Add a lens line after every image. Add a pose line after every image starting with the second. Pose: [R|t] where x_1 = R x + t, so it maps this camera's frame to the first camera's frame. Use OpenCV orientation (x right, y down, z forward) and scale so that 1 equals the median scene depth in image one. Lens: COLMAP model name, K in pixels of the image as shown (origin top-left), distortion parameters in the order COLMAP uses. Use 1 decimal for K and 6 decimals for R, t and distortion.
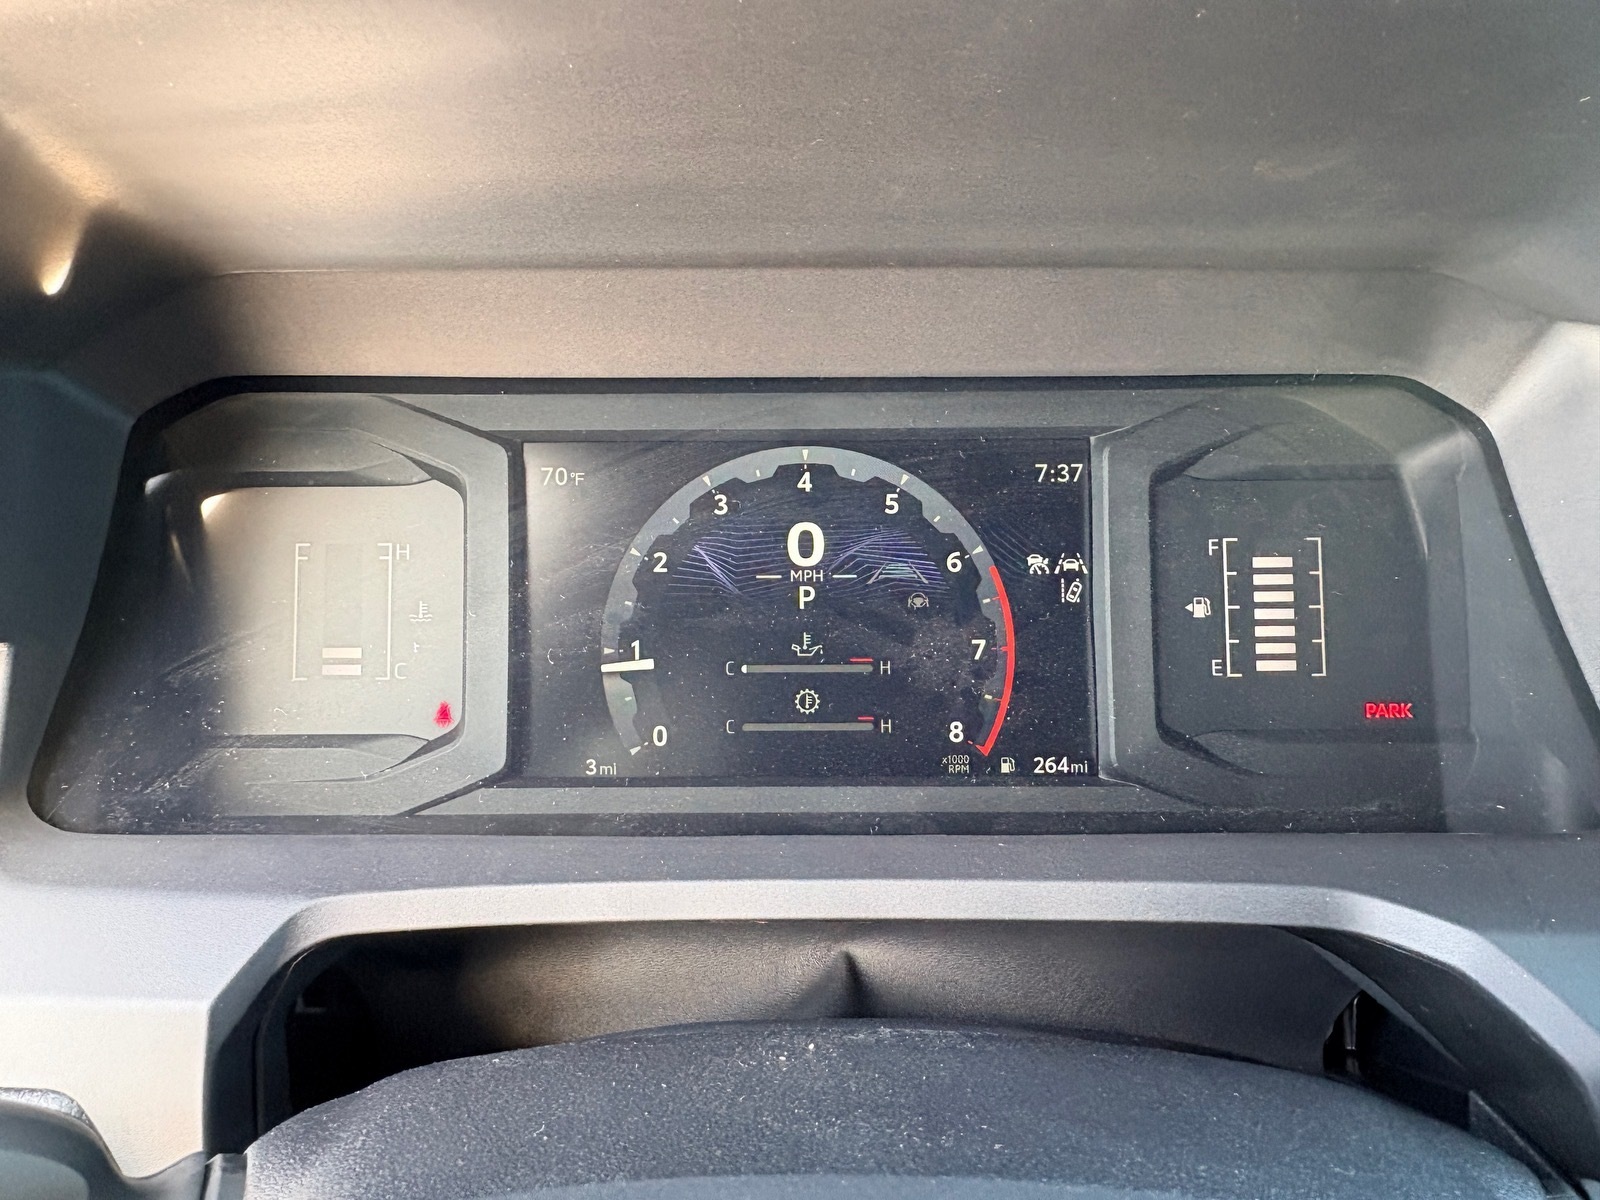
lens RADIAL K [[1159.5, 0, 790.5], [0, 1159.5, 603.9], [0, 0, 1]] dist [0.011967, -0.001358]
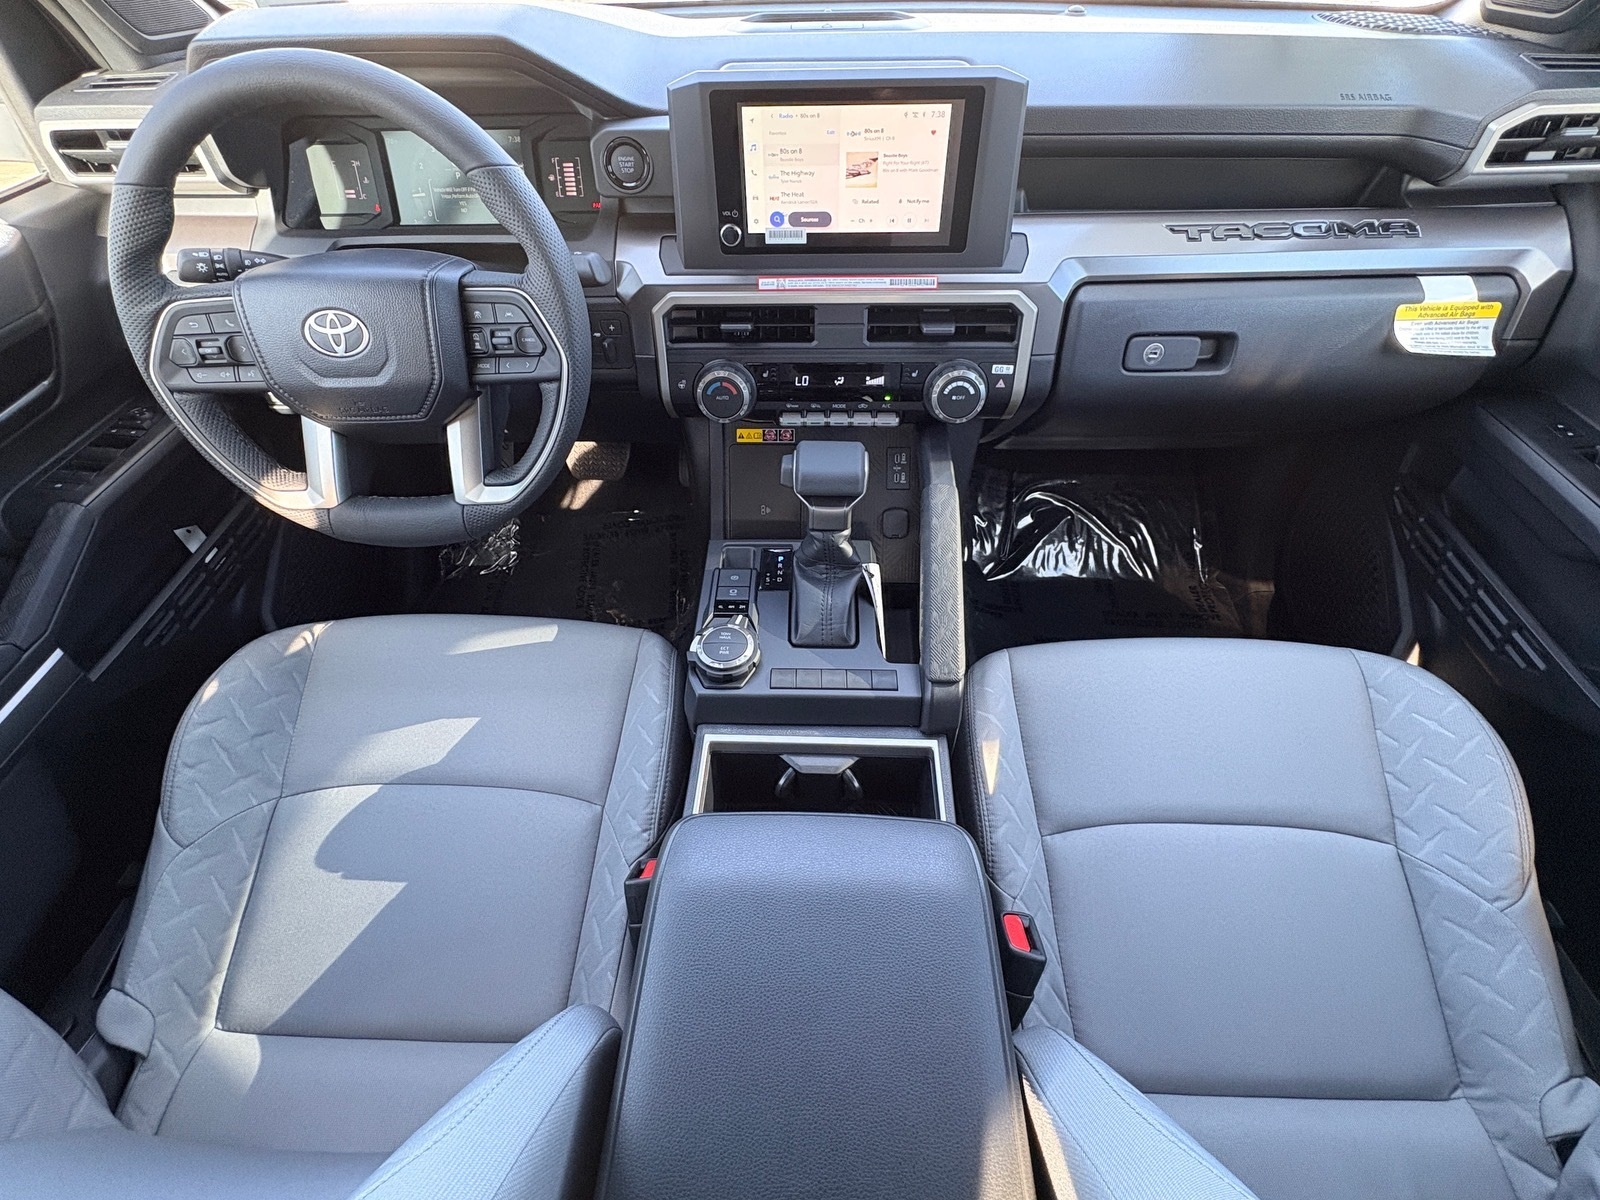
lens RADIAL K [[747.6, 0, 795.5], [0, 747.6, 595.5], [0, 0, 1]] dist [0.000456, 0.000895]
pose [[0.999313, 0.011691, -0.035179, 1.323038], [0.006986, 0.872581, 0.488419, 0.007663], [0.036407, -0.488329, 0.871900, -1.996084]]
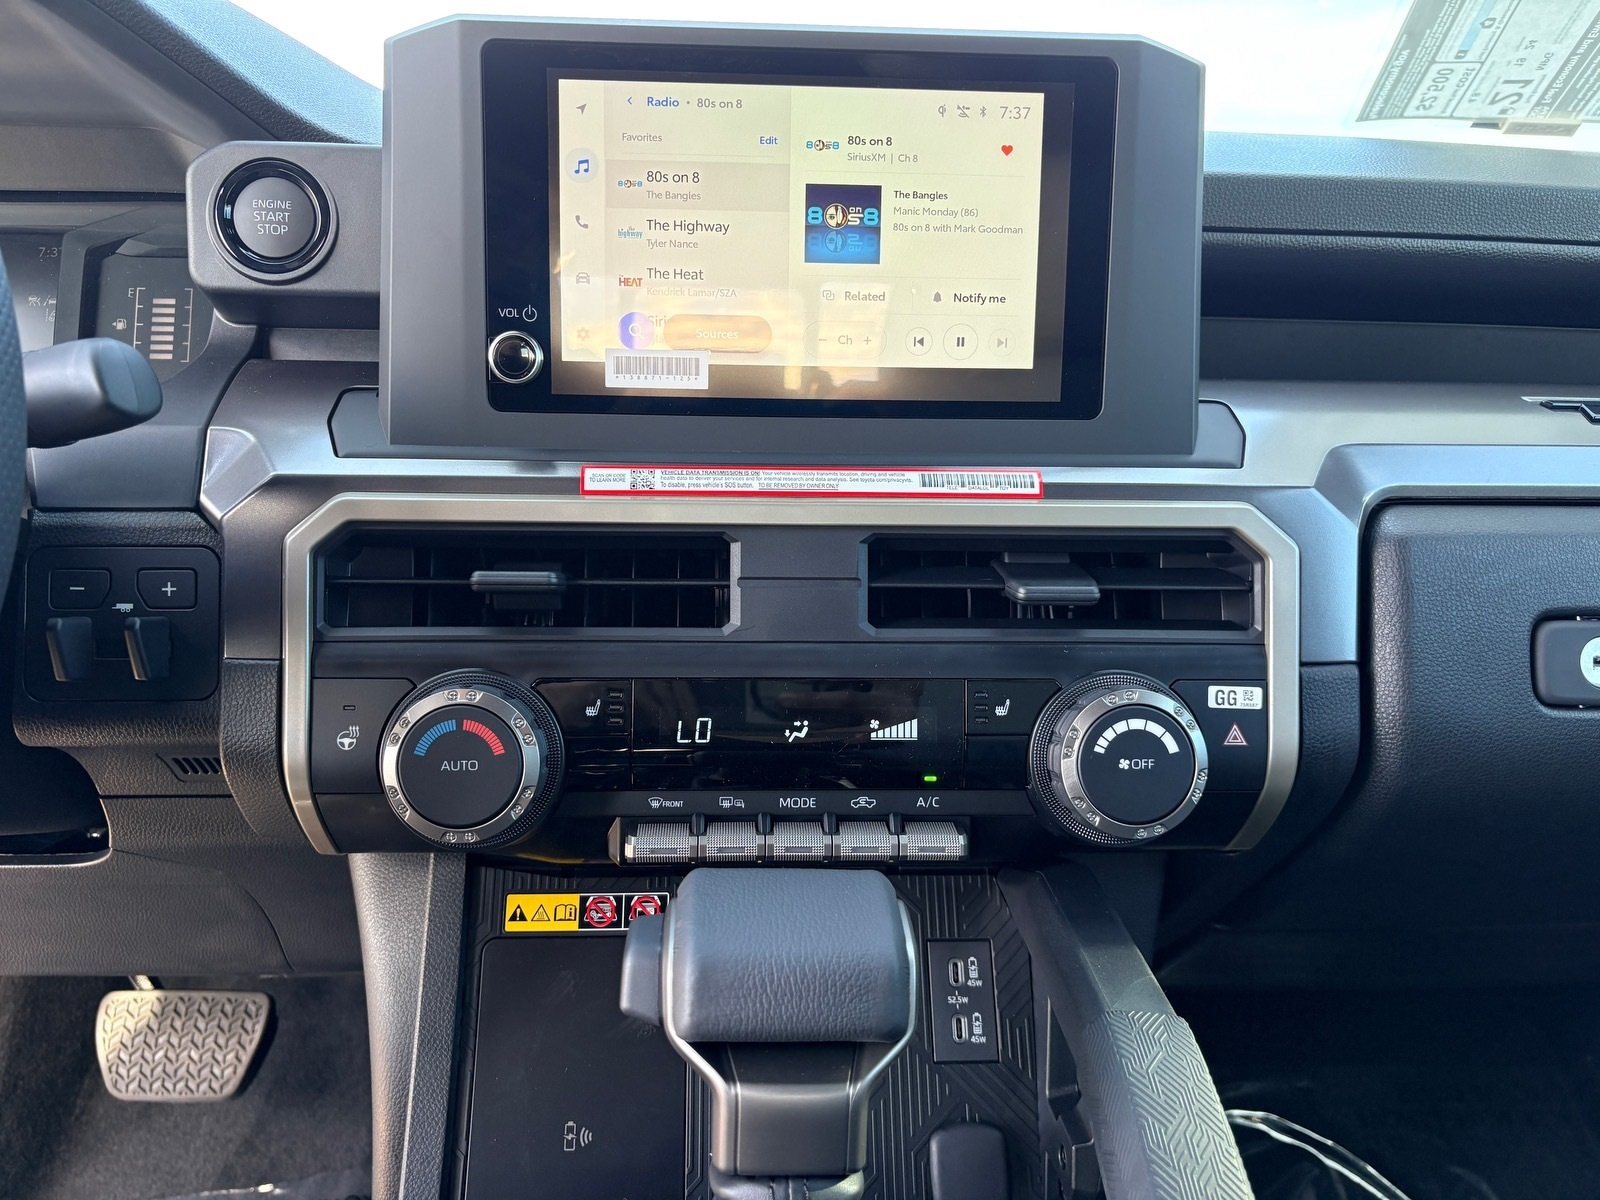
lens RADIAL K [[1217.2, 0, 786.6], [0, 1217.2, 607.2], [0, 0, 1]] dist [0.034711, -0.046574]
pose [[0.998287, 0.007162, 0.058074, 1.273393], [-0.003760, 0.998281, -0.058488, 0.546699], [-0.058393, 0.058170, 0.996597, -0.923951]]
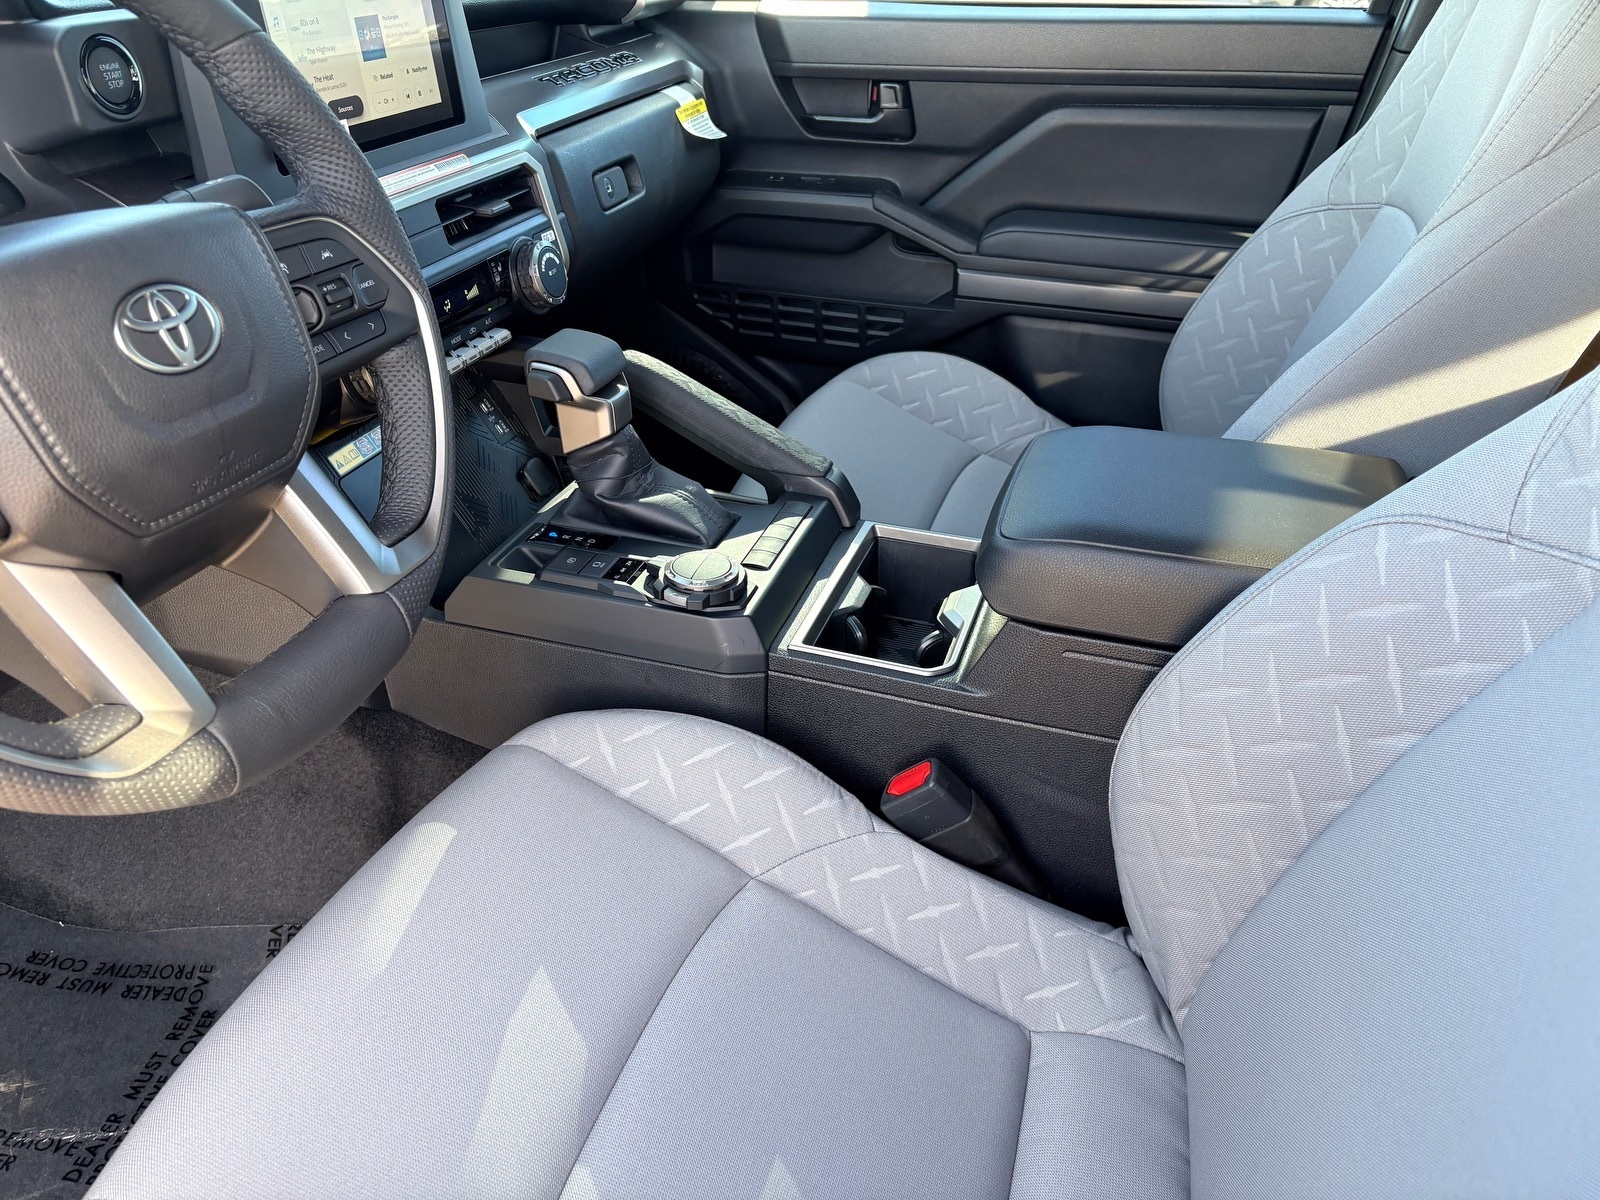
lens RADIAL K [[1217.2, 0, 800.0], [0, 1217.2, 600.3], [0, 0, 1]] dist [0.034711, -0.046574]
pose [[0.299104, -0.478550, 0.825546, -1.270075], [0.258417, 0.873446, 0.412689, 0.216808], [-0.918563, 0.089899, 0.384917, -1.374258]]
